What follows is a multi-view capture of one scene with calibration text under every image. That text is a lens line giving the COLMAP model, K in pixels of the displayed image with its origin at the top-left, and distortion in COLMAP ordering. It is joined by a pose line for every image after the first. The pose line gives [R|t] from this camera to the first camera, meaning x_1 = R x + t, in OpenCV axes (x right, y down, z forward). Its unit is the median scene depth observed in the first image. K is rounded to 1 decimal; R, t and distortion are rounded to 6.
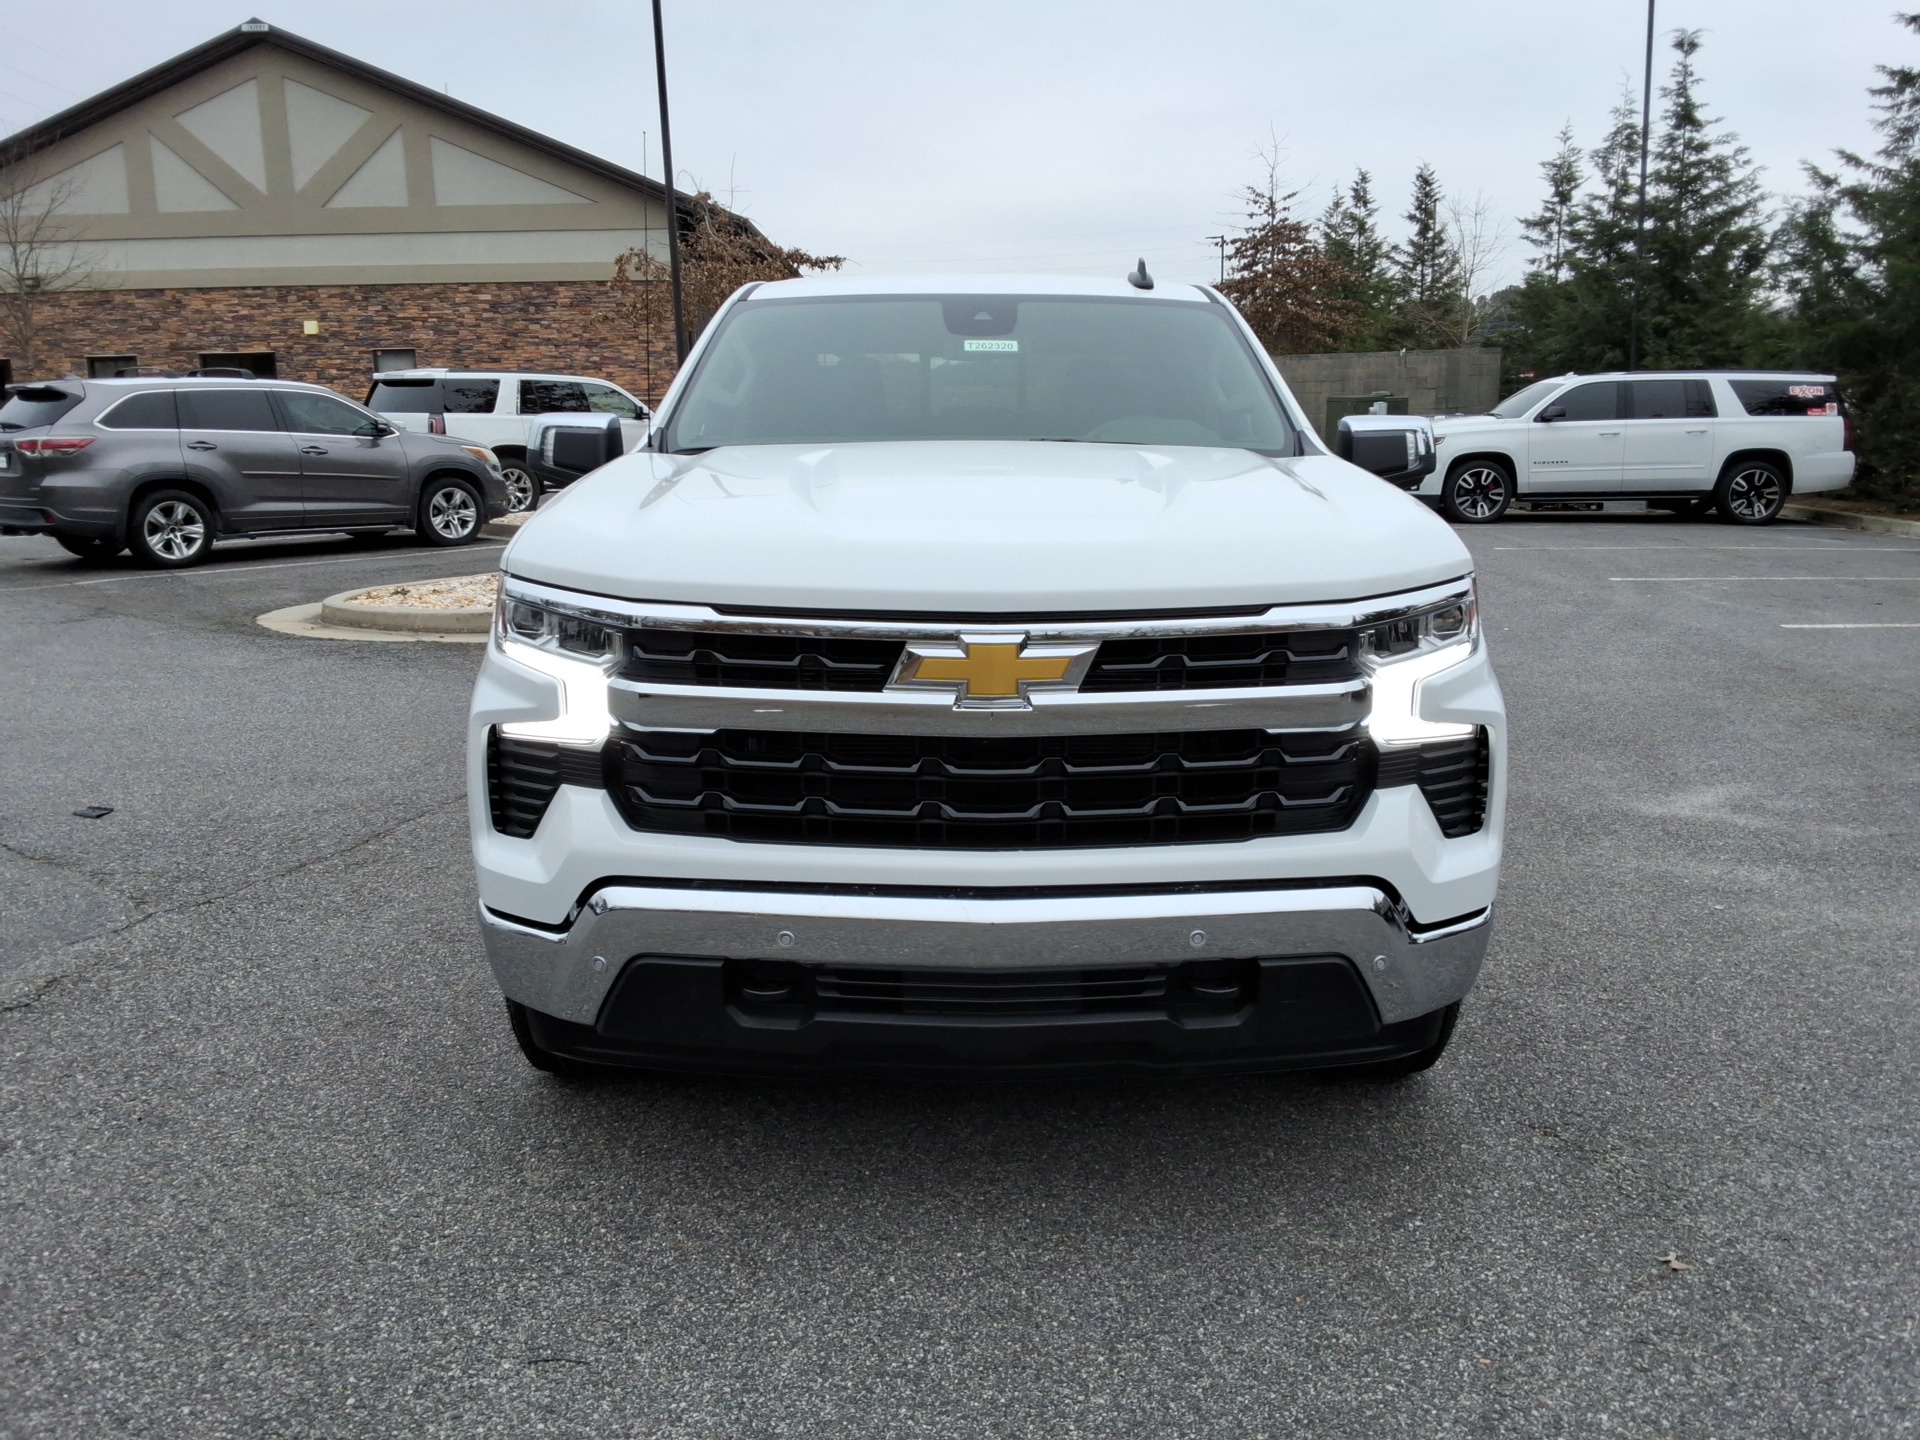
lens RADIAL K [[1564.6, 0, 978.7], [0, 1564.6, 719.0], [0, 0, 1]] dist [0.070136, -0.103654]
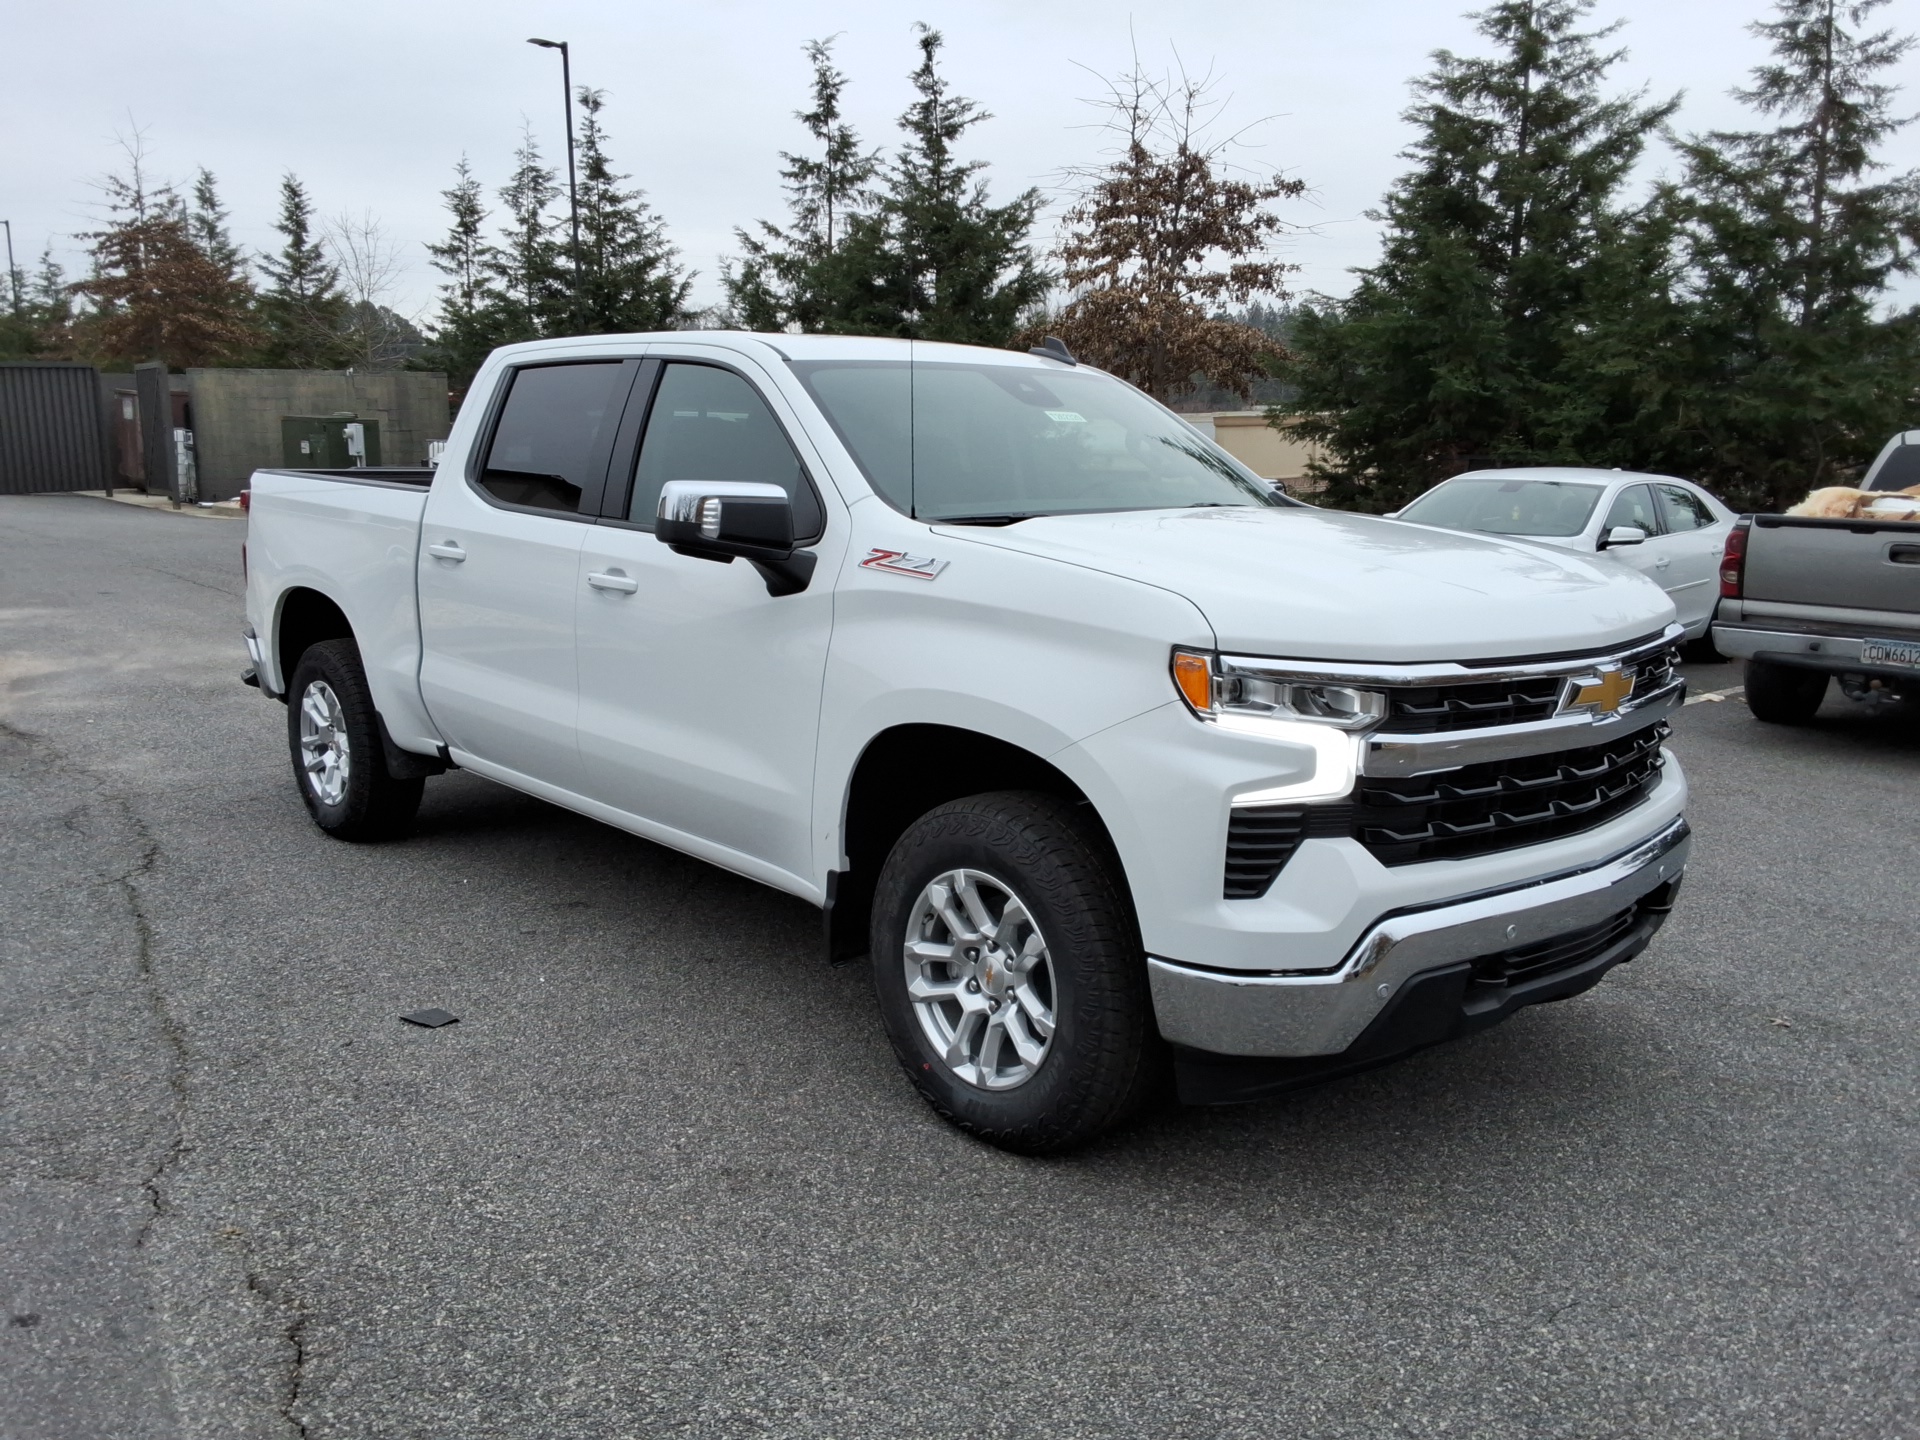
lens RADIAL K [[1535.9, 0, 1019.9], [0, 1535.9, 721.4], [0, 0, 1]] dist [0.089643, -0.119288]
pose [[0.727726, -0.111380, 0.676764, -1.130535], [0.116191, 0.992484, 0.038401, -0.104447], [-0.675955, 0.050688, 0.735198, 0.349538]]
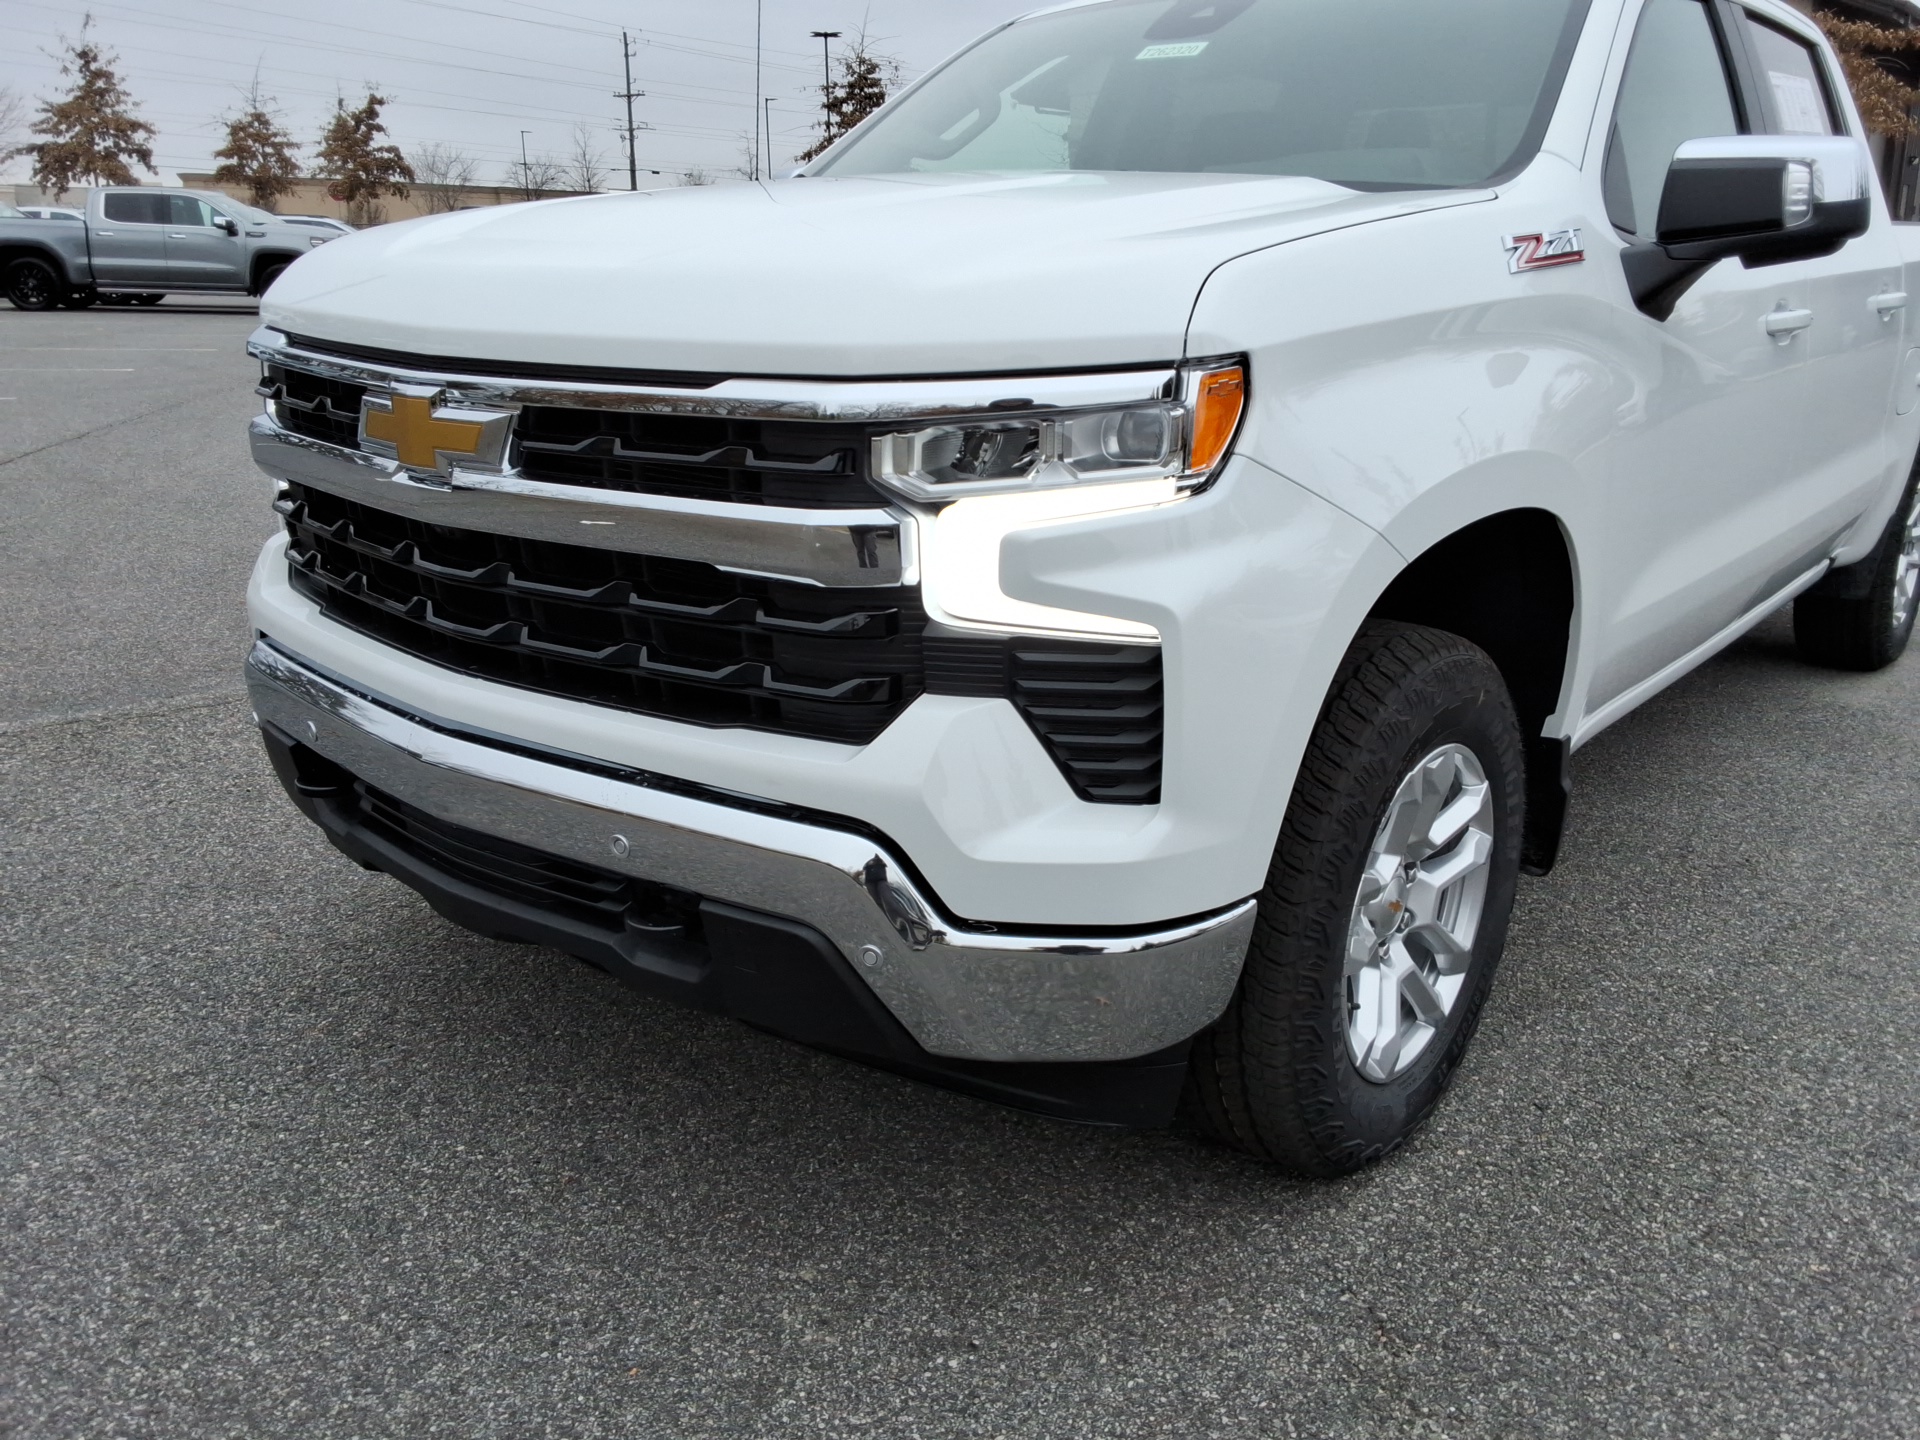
lens RADIAL K [[1564.6, 0, 978.7], [0, 1564.6, 719.0], [0, 0, 1]] dist [0.070136, -0.103654]
pose [[0.764793, 0.196015, -0.613735, 0.657171], [-0.134329, 0.980173, 0.145657, -0.039326], [0.630117, -0.028955, 0.775960, 0.526826]]
